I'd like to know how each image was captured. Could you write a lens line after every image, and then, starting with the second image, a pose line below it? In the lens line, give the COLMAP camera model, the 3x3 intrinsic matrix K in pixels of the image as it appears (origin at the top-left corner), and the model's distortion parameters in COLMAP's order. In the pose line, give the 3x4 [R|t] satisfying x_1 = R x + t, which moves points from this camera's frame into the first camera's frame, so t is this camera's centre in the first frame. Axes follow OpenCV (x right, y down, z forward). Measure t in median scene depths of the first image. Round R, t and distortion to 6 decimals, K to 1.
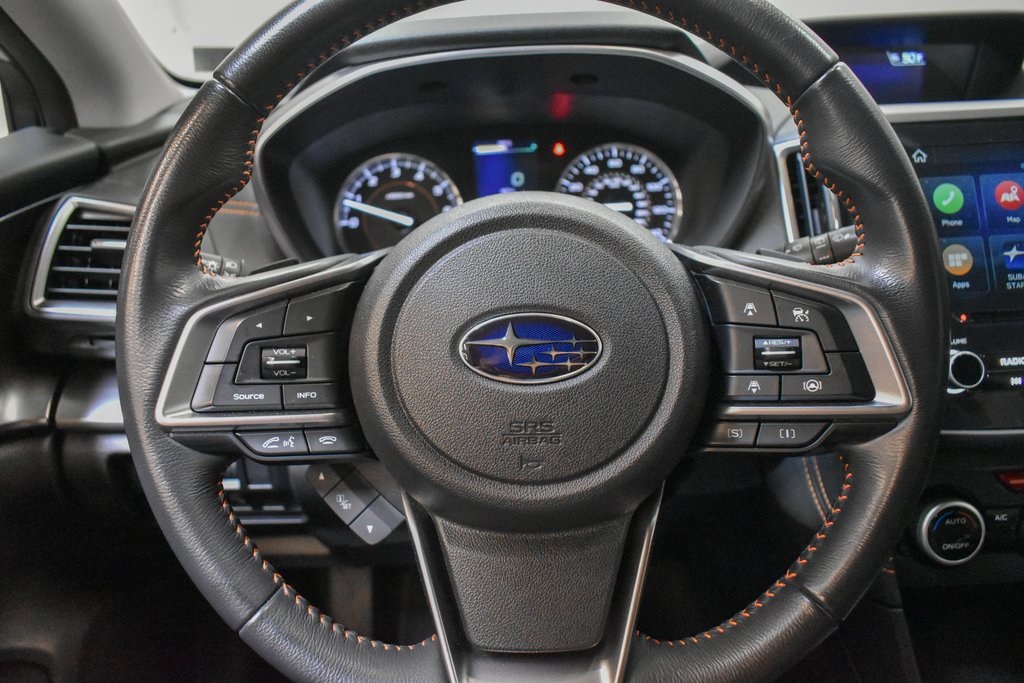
lens RADIAL K [[779.3, 0, 512.0], [0, 779.3, 341.5], [0, 0, 1]] dist [-0.016491, 0.002300]
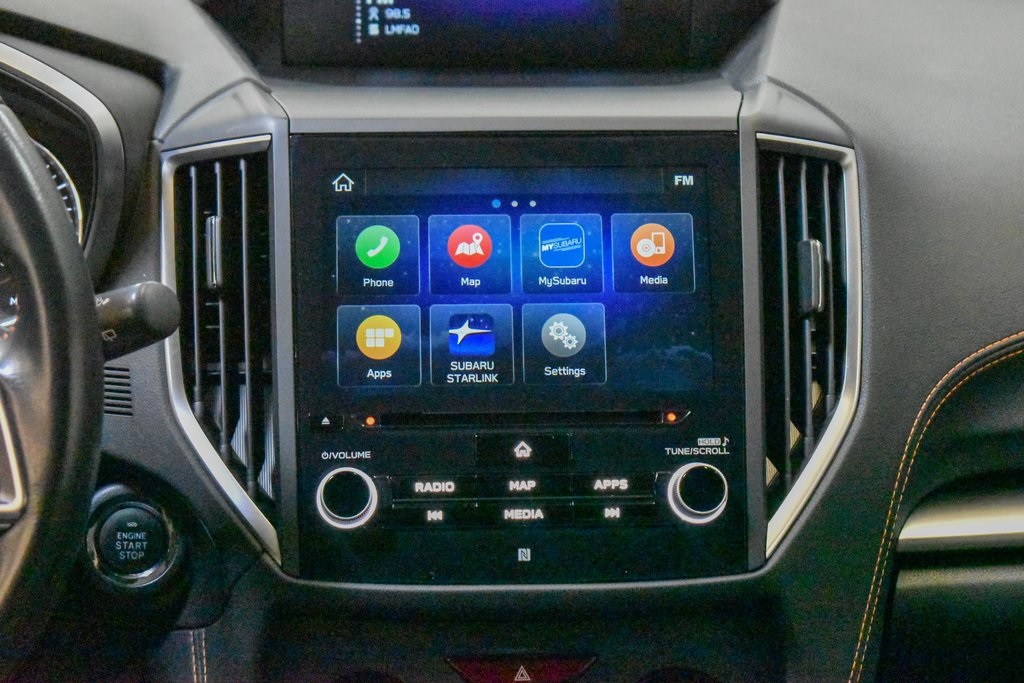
lens RADIAL K [[2428.8, 0, 512.0], [0, 2428.8, 341.5], [0, 0, 1]] dist [0.019051, -0.090636]
pose [[0.998785, 0.045390, 0.019208, 0.645788], [-0.043946, 0.996584, -0.069915, 0.043218], [-0.022316, 0.068986, 0.997368, -1.137447]]
